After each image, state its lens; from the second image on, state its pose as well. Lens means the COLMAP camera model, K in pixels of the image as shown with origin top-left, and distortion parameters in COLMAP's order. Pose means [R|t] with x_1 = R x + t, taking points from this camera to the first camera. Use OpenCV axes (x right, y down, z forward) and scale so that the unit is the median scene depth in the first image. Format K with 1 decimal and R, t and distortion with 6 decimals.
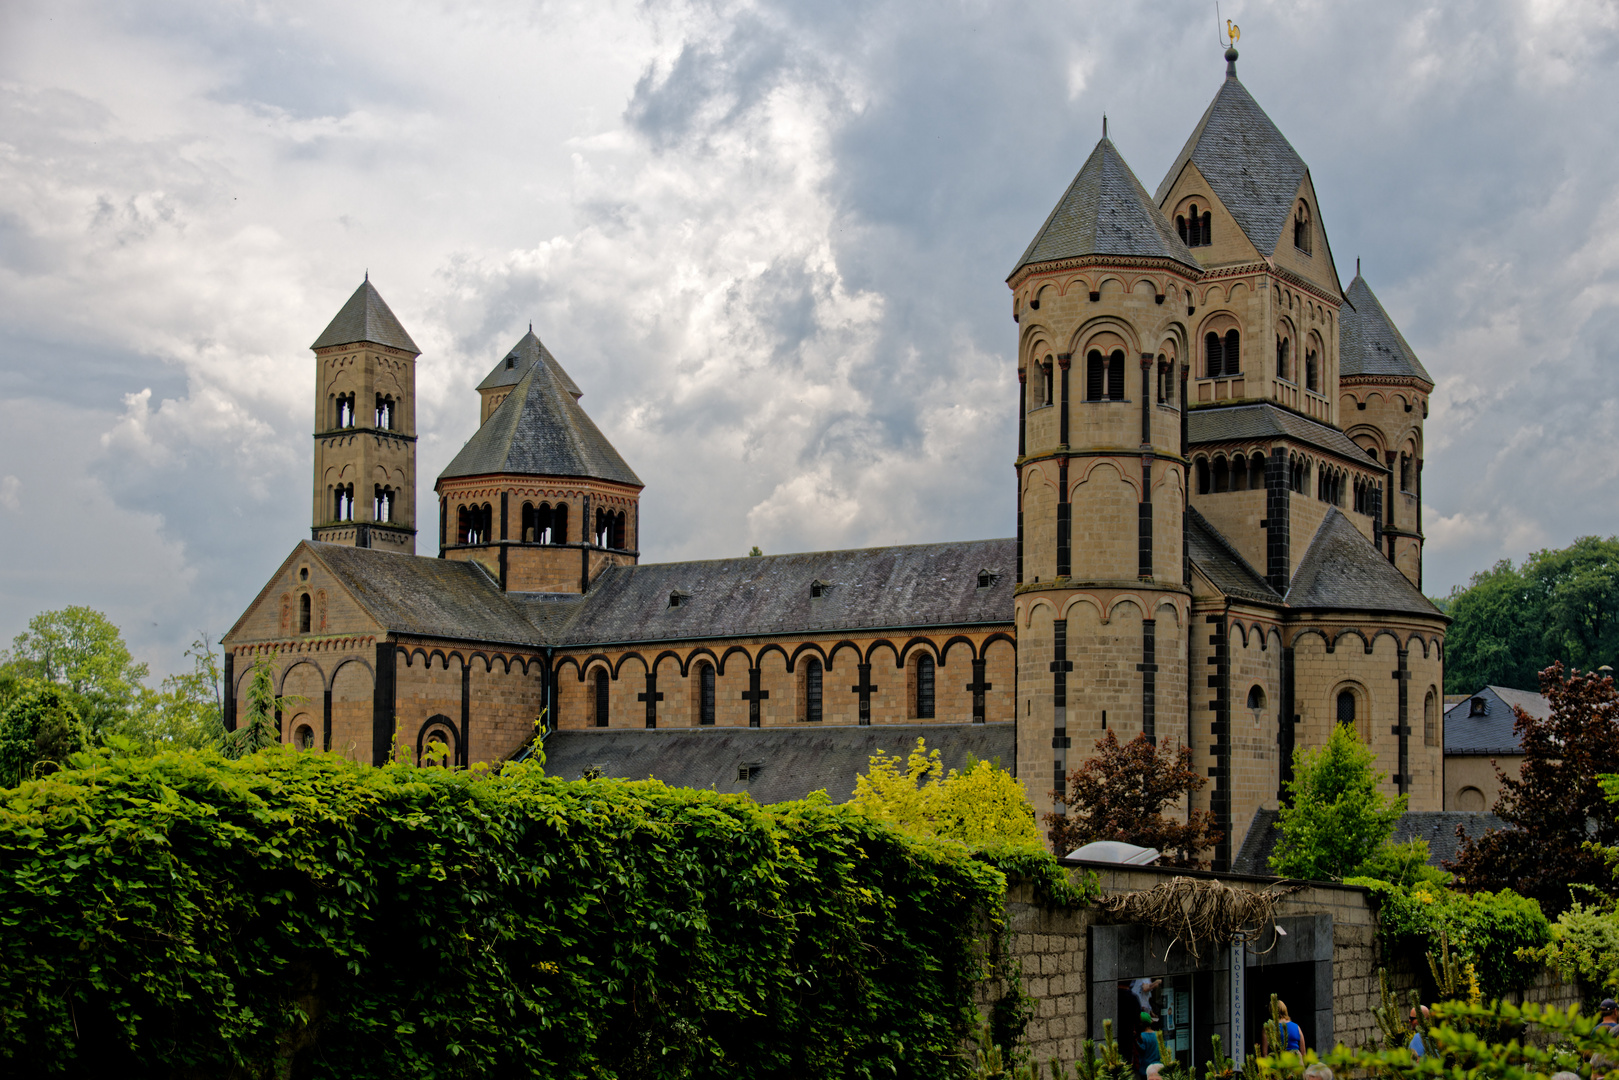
lens RADIAL K [[2370.2, 0, 809.4], [0, 2370.2, 616.0], [0, 0, 1]] dist [0.247729, -0.037485]
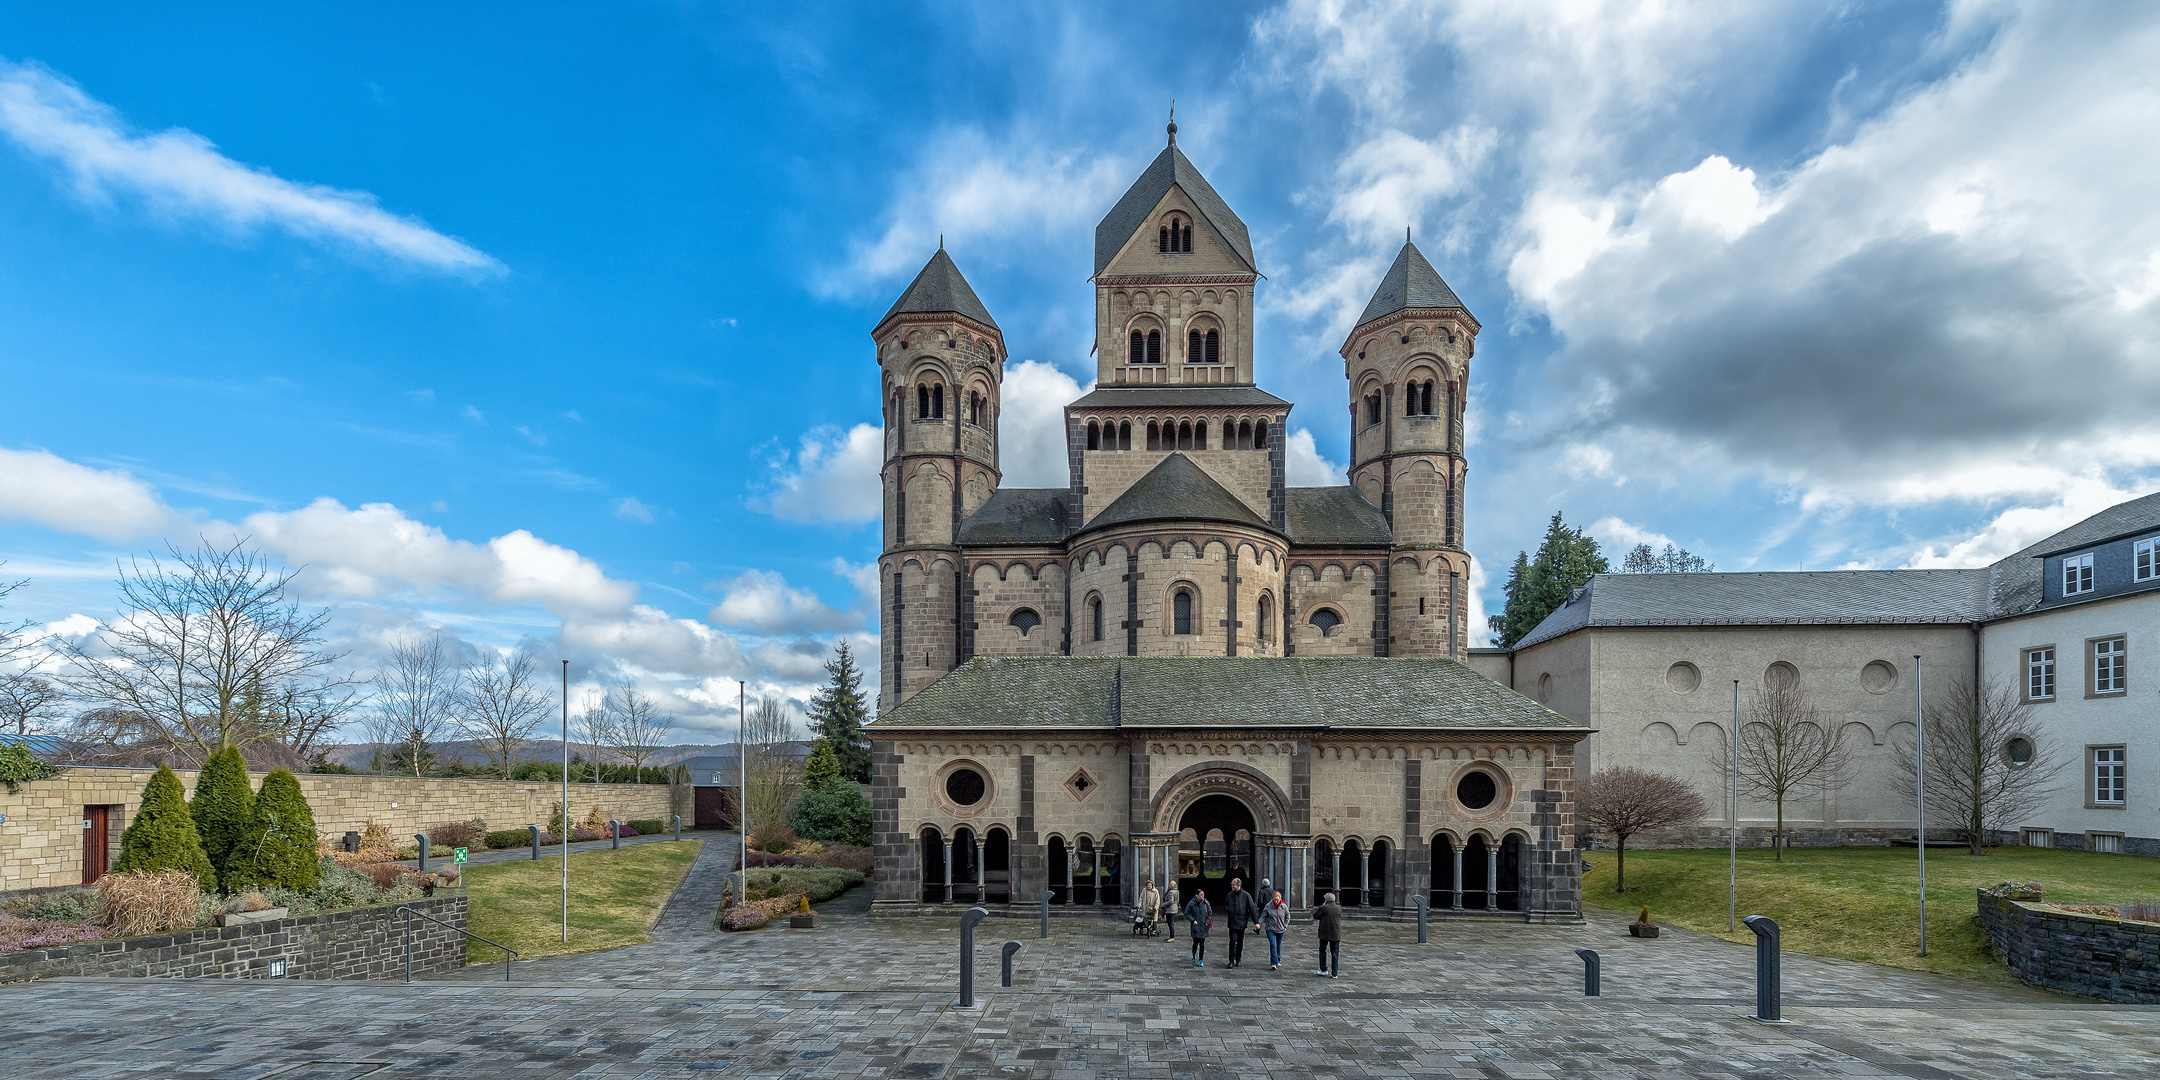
lens RADIAL K [[850.4, 0, 1085.0], [0, 850.4, 772.8], [0, 0, 1]] dist [0.009336, -0.000098]
pose [[0.521867, -0.015018, -0.852895, 0.569902], [0.077533, 0.996542, 0.029893, 0.102449], [0.849496, -0.081728, 0.521227, 0.730081]]
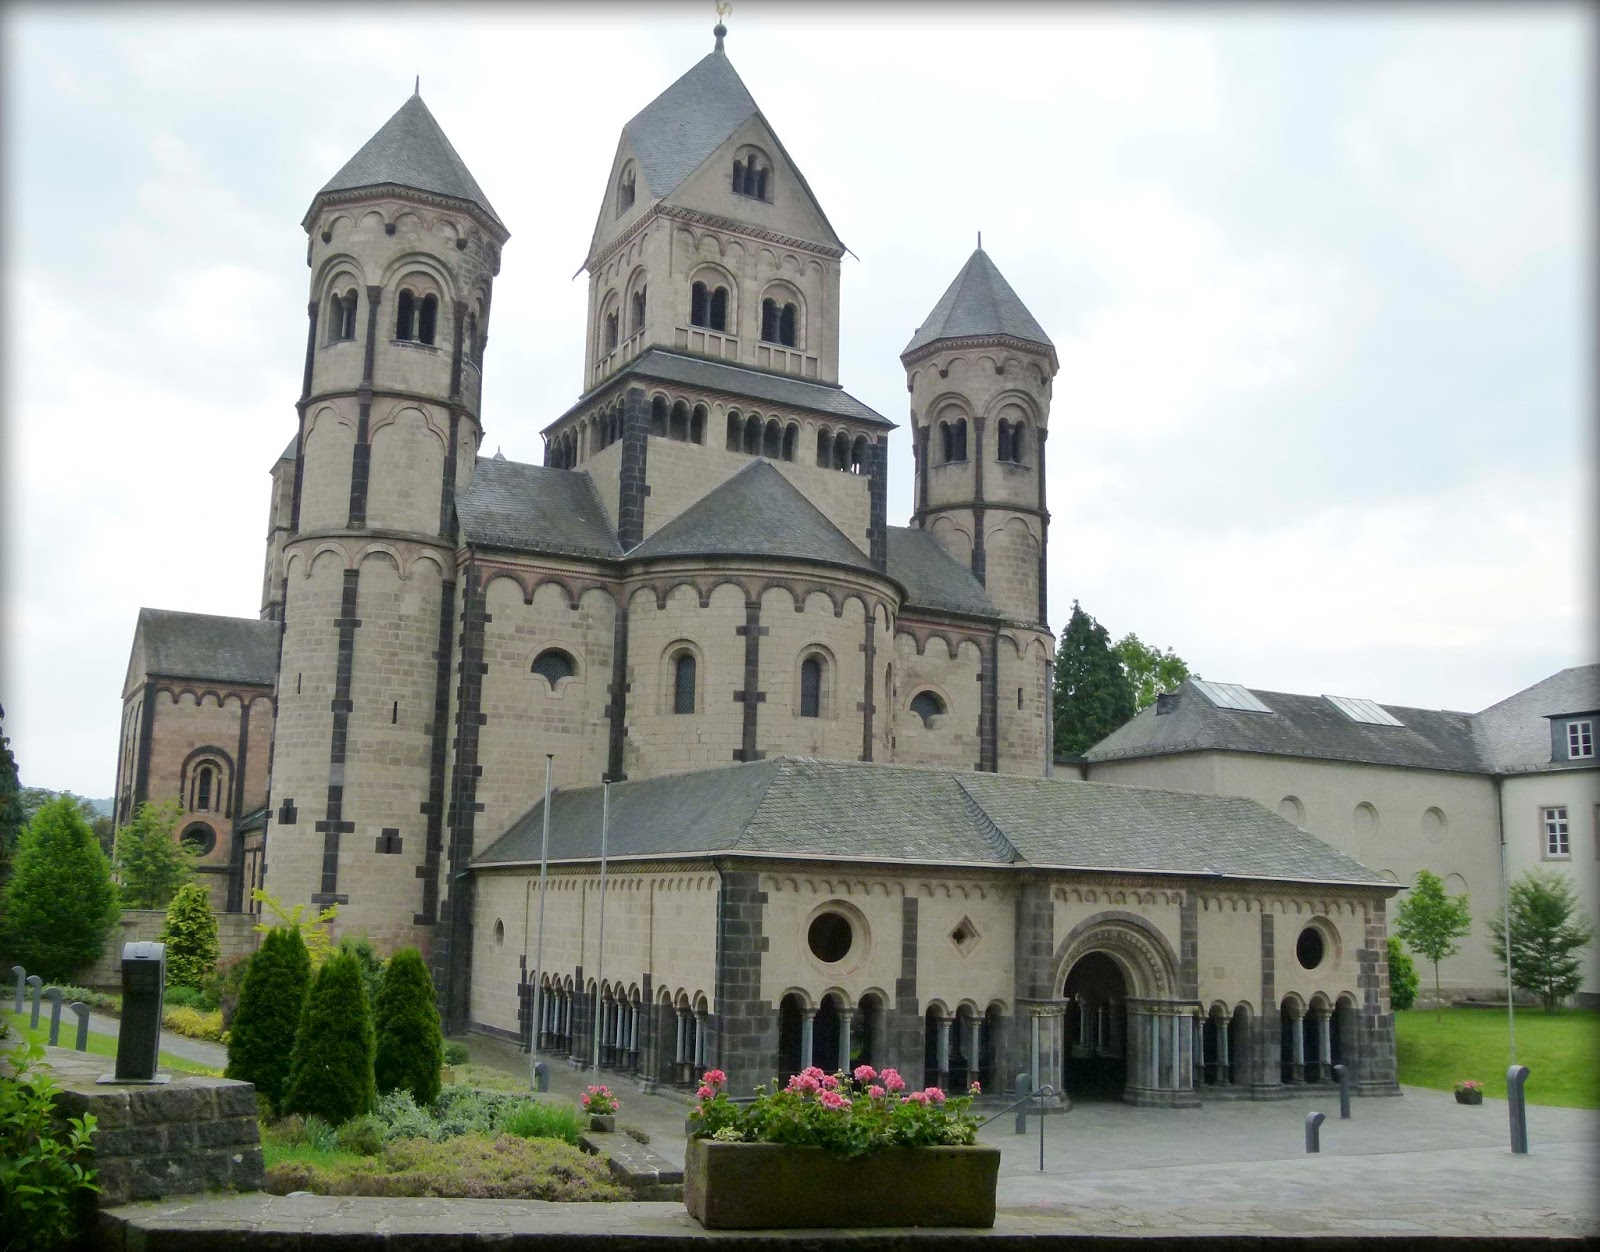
lens RADIAL K [[1556.6, 0, 693.8], [0, 1556.6, 607.1], [0, 0, 1]] dist [-0.027813, 0.009136]
pose [[0.871748, -0.077429, -0.483797, 0.477000], [0.021998, 0.992624, -0.119225, 0.078061], [0.489460, 0.093292, 0.867021, 0.499650]]
